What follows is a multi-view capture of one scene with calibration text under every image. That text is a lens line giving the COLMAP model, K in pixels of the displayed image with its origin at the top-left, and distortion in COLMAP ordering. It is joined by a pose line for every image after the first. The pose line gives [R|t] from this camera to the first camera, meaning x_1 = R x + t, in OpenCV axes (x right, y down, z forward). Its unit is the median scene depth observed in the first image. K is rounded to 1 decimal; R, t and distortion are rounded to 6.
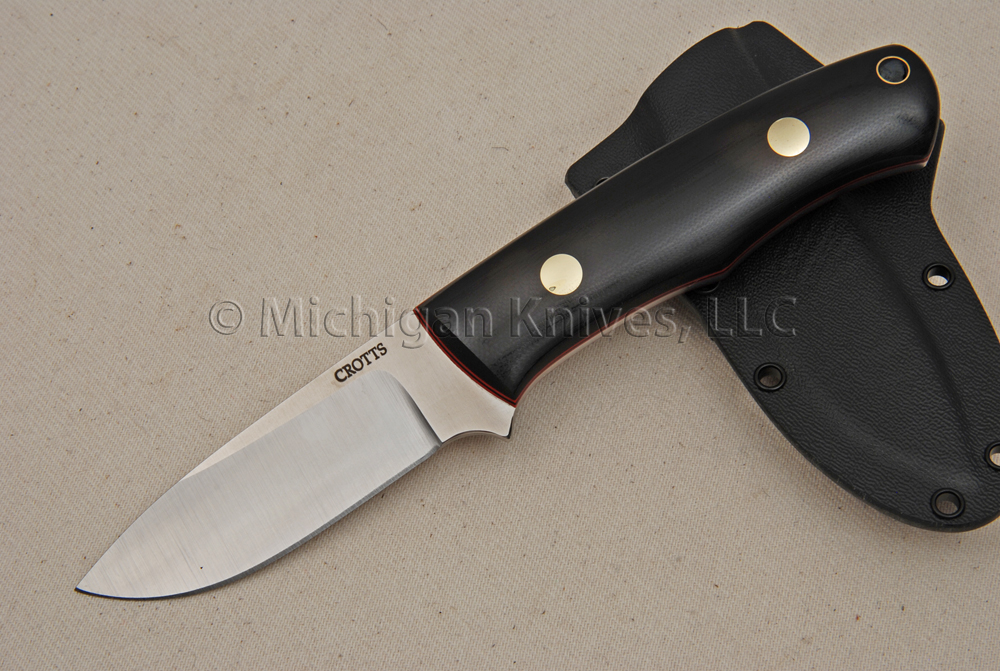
lens RADIAL K [[2115.7, 0, 500.0], [0, 2115.7, 335.5], [0, 0, 1]] dist [-0.002692, 0.117198]
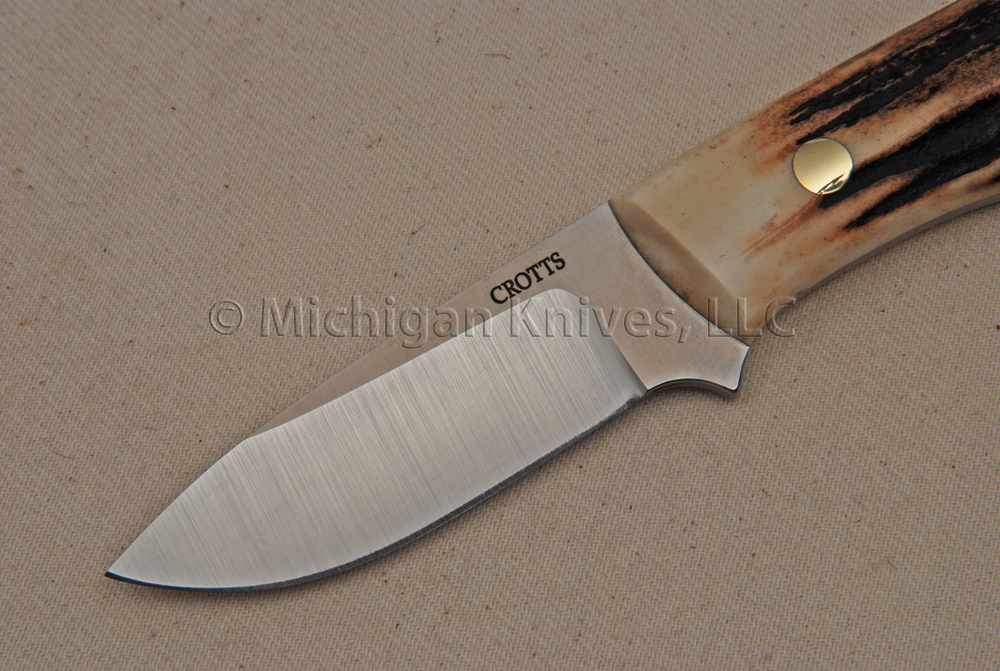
lens RADIAL K [[3794.0, 0, 500.0], [0, 3794.0, 335.5], [0, 0, 1]] dist [-0.052686, 0.256995]
pose [[0.999999, -0.001259, 0.001057, -0.000686], [0.001257, 0.999998, 0.001662, -0.000825], [-0.001059, -0.001660, 0.999998, -0.216769]]
